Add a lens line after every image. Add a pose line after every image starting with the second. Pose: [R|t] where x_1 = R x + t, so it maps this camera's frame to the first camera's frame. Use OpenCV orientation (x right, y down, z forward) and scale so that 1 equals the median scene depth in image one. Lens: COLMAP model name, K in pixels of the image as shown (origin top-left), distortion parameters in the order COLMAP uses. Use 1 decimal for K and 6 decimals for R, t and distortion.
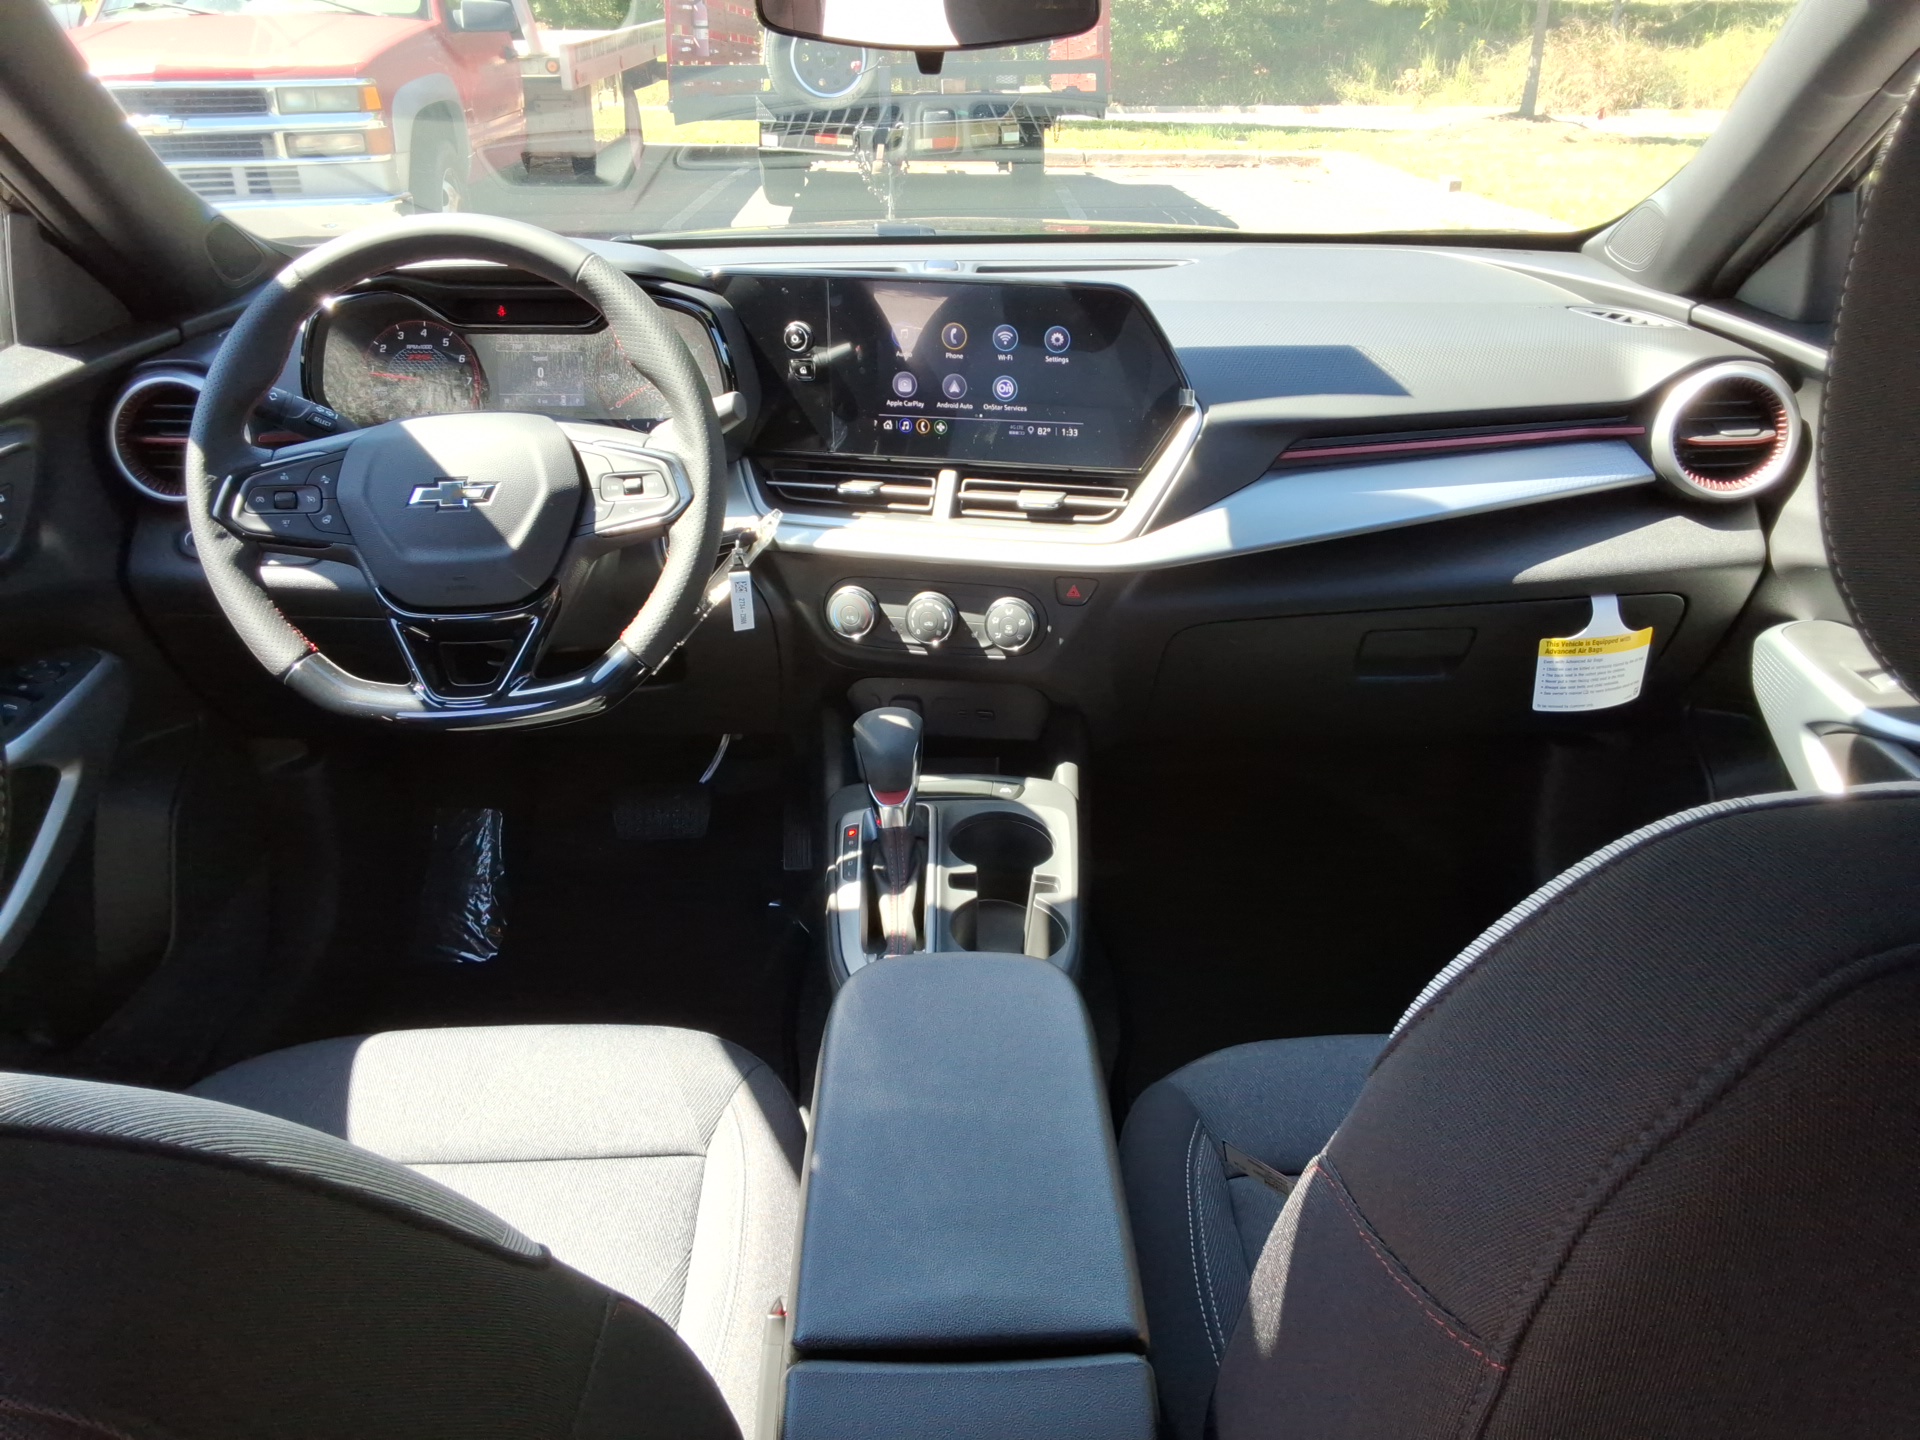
lens RADIAL K [[1535.5, 0, 979.2], [0, 1535.5, 713.9], [0, 0, 1]] dist [0.102255, -0.169055]
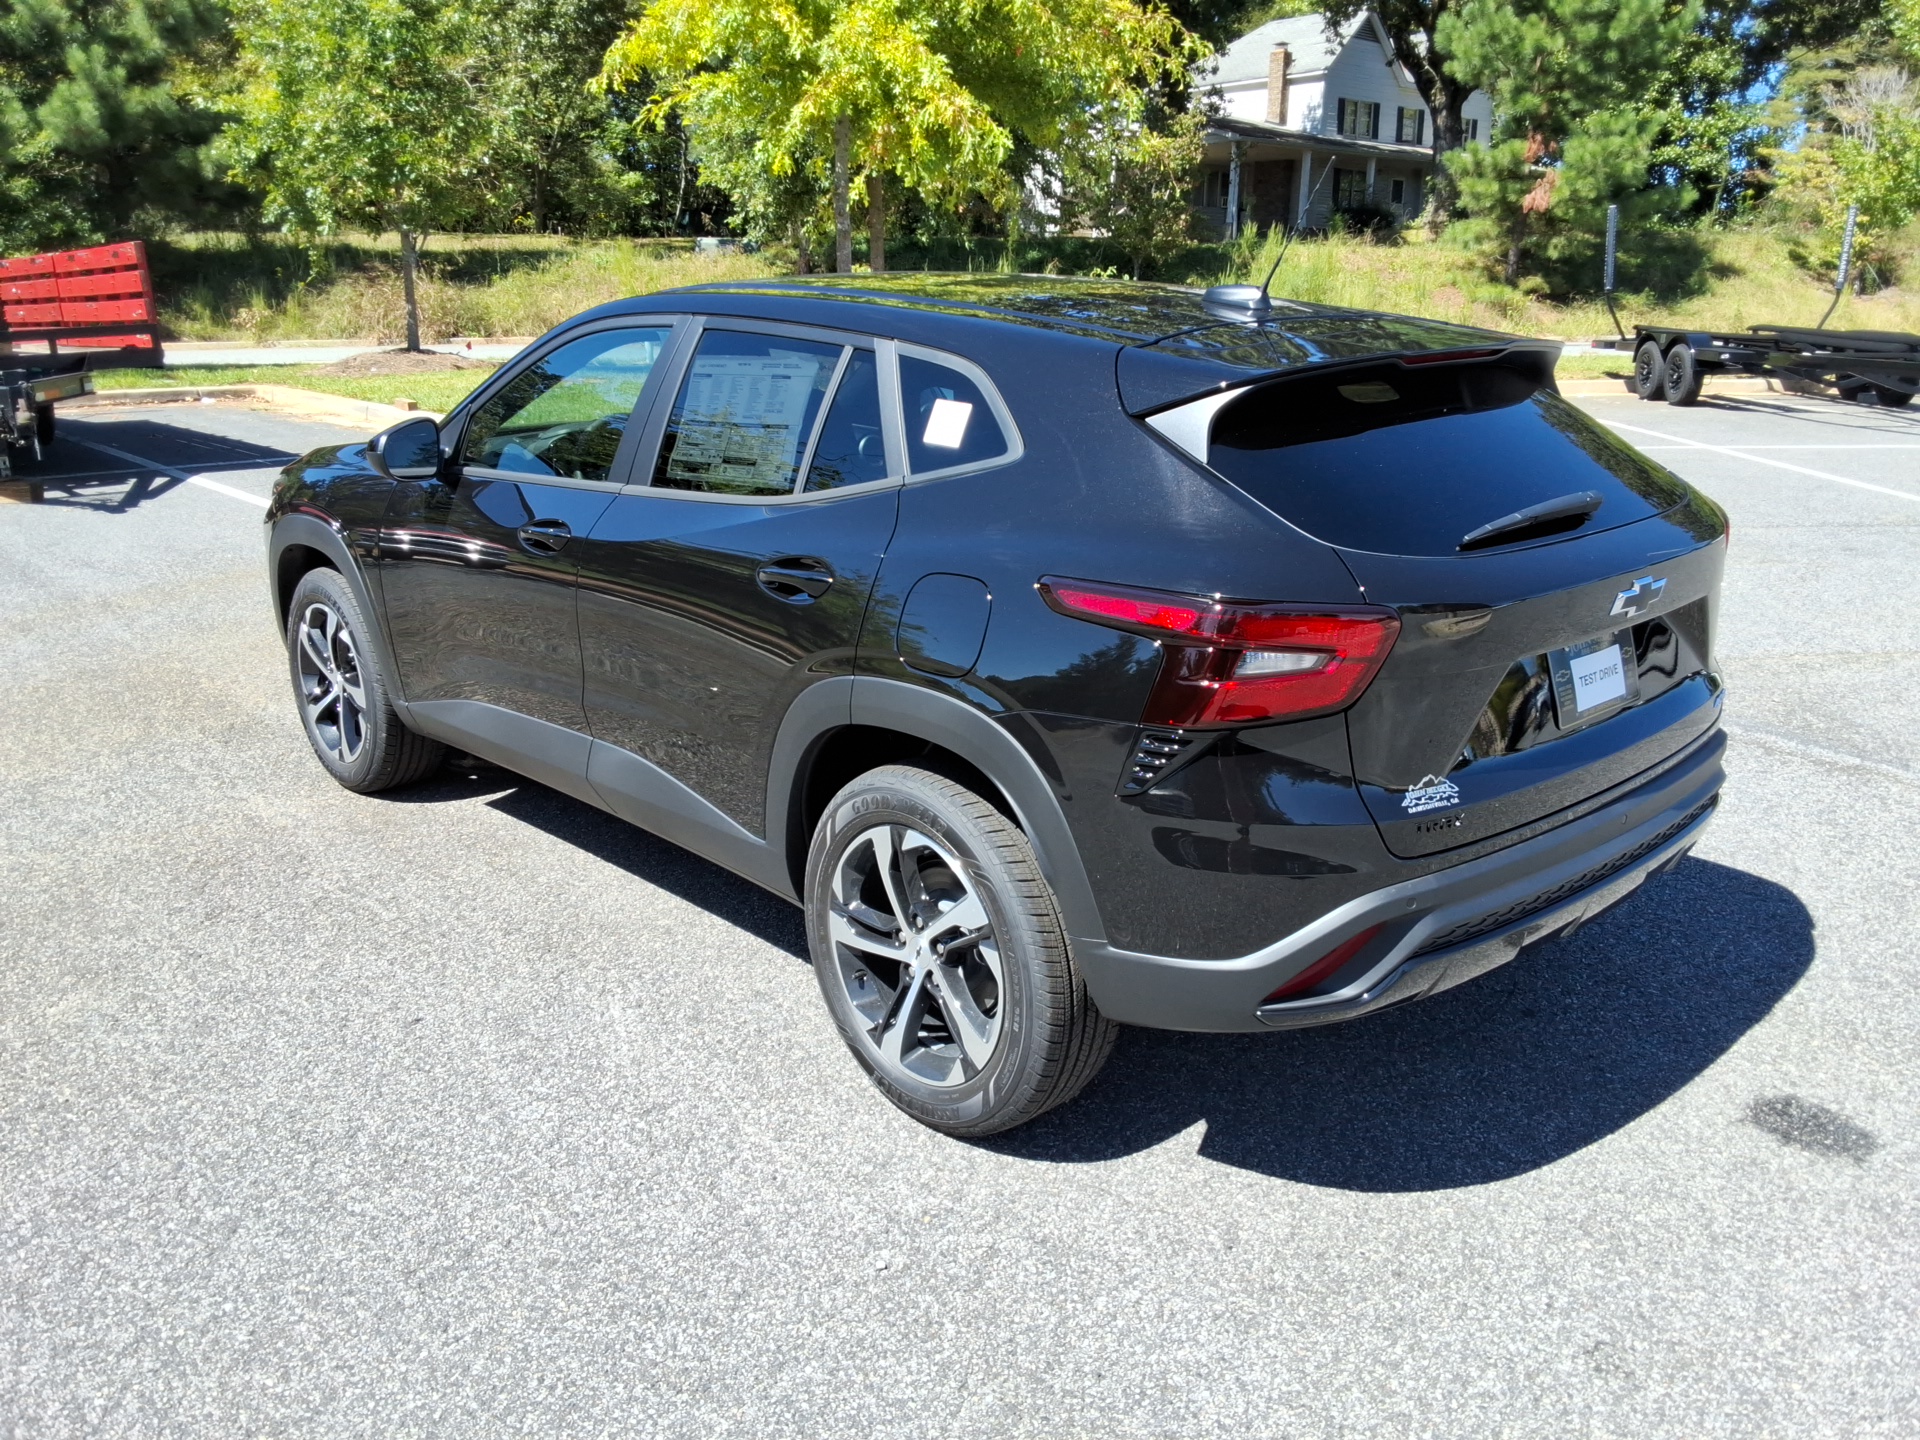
lens RADIAL K [[1525.3, 0, 983.6], [0, 1525.3, 711.2], [0, 0, 1]] dist [0.095547, -0.140600]
pose [[0.741095, -0.189828, 0.644006, -1.922375], [0.271135, 0.962122, -0.028414, 0.622861], [-0.614219, 0.195670, 0.764493, -1.981588]]
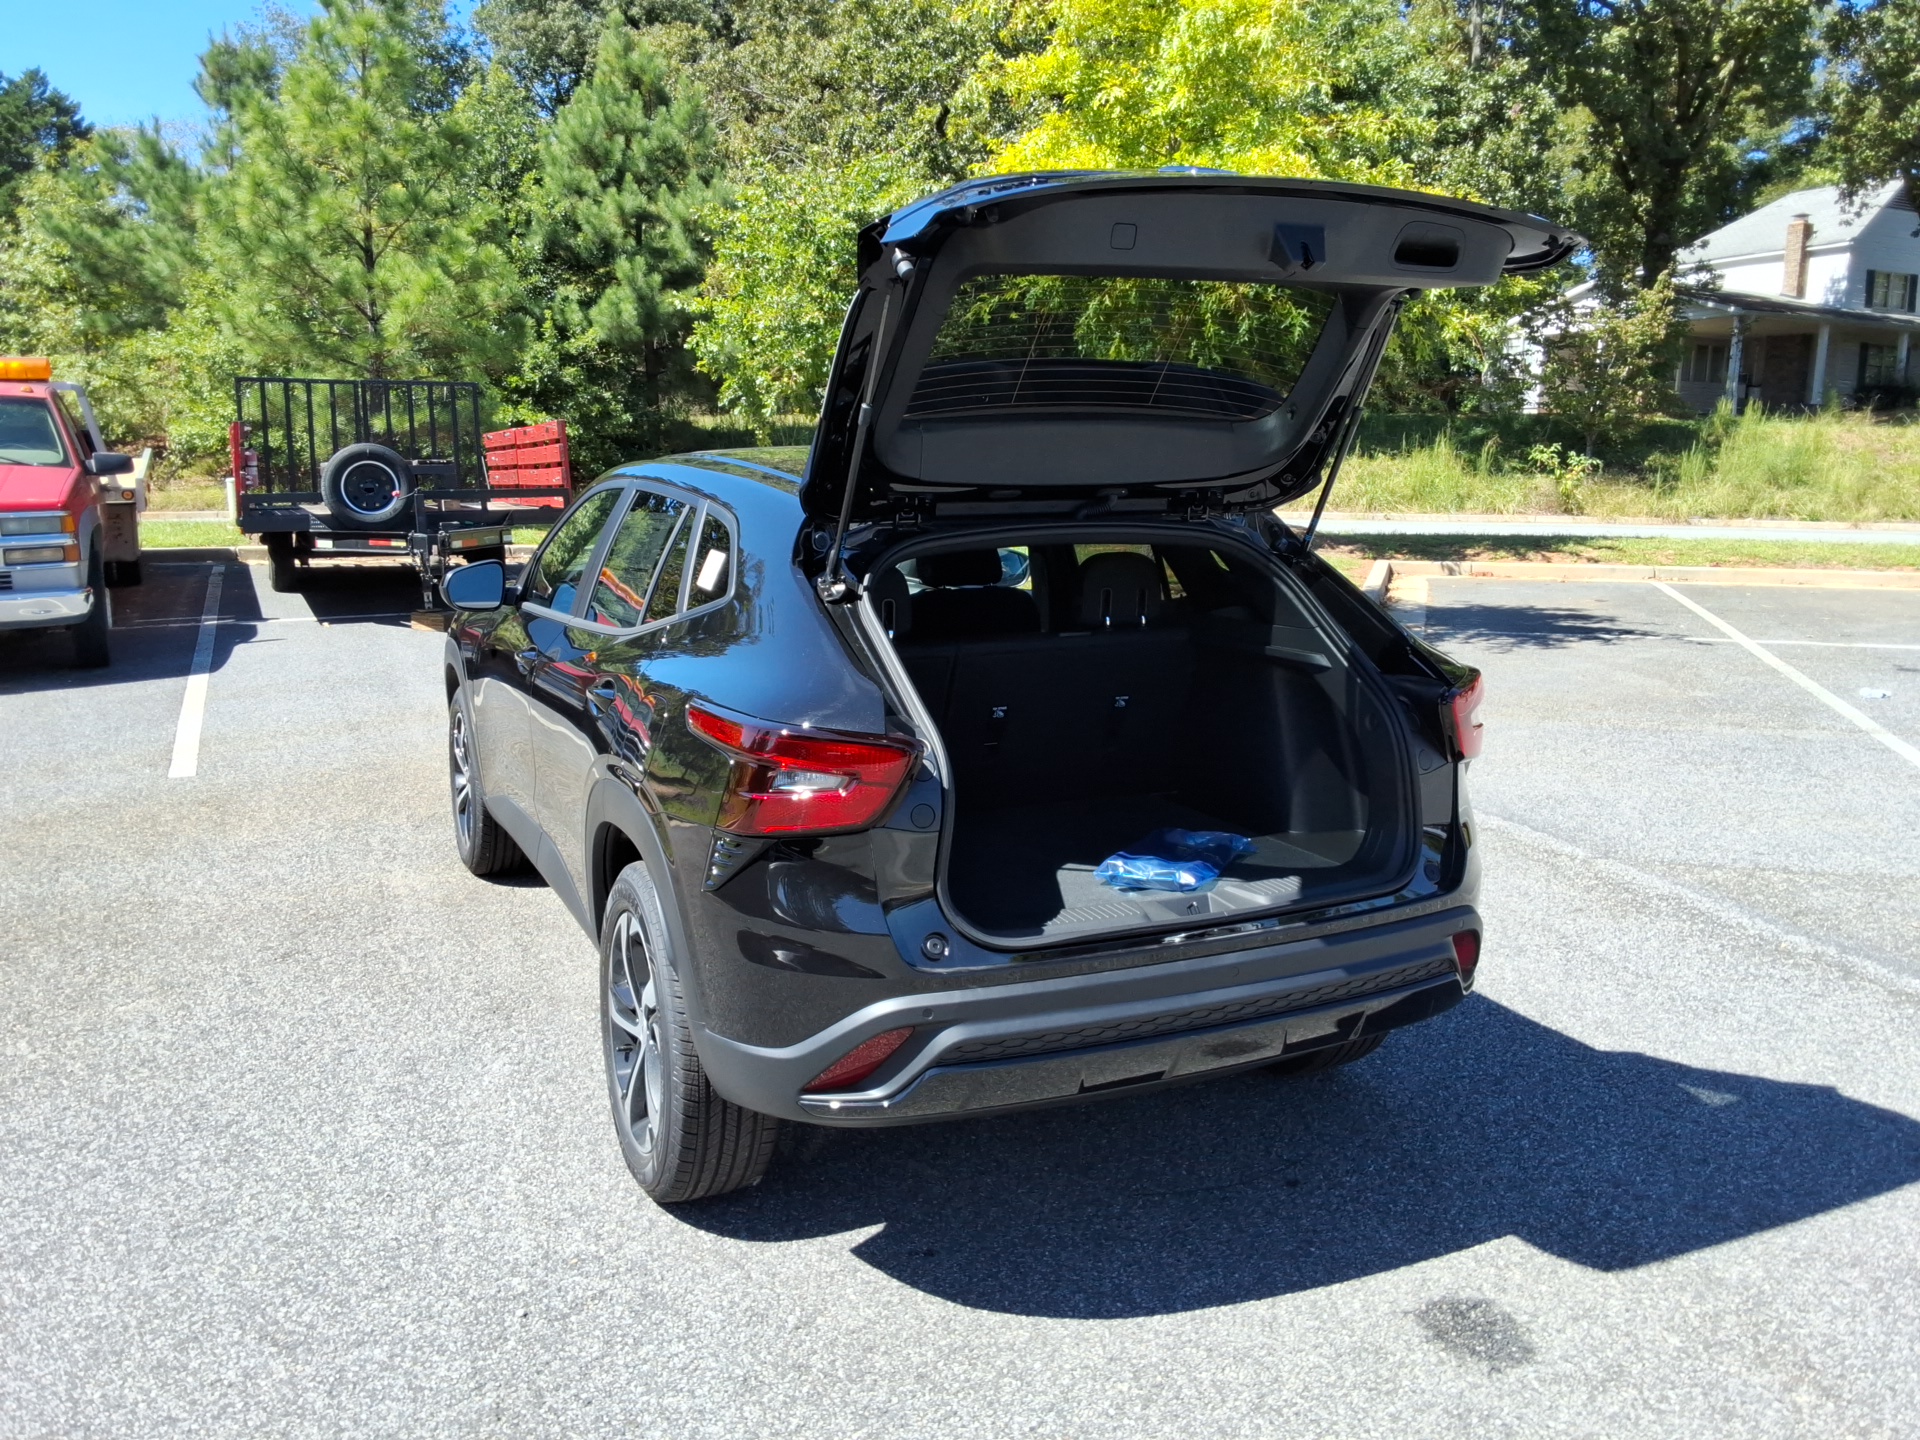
lens RADIAL K [[1535.5, 0, 979.2], [0, 1535.5, 713.9], [0, 0, 1]] dist [0.102255, -0.169055]
pose [[0.913238, -0.067631, 0.401774, -1.139426], [0.159439, 0.966806, -0.199664, 0.954745], [-0.374934, 0.246399, 0.893707, -2.734198]]
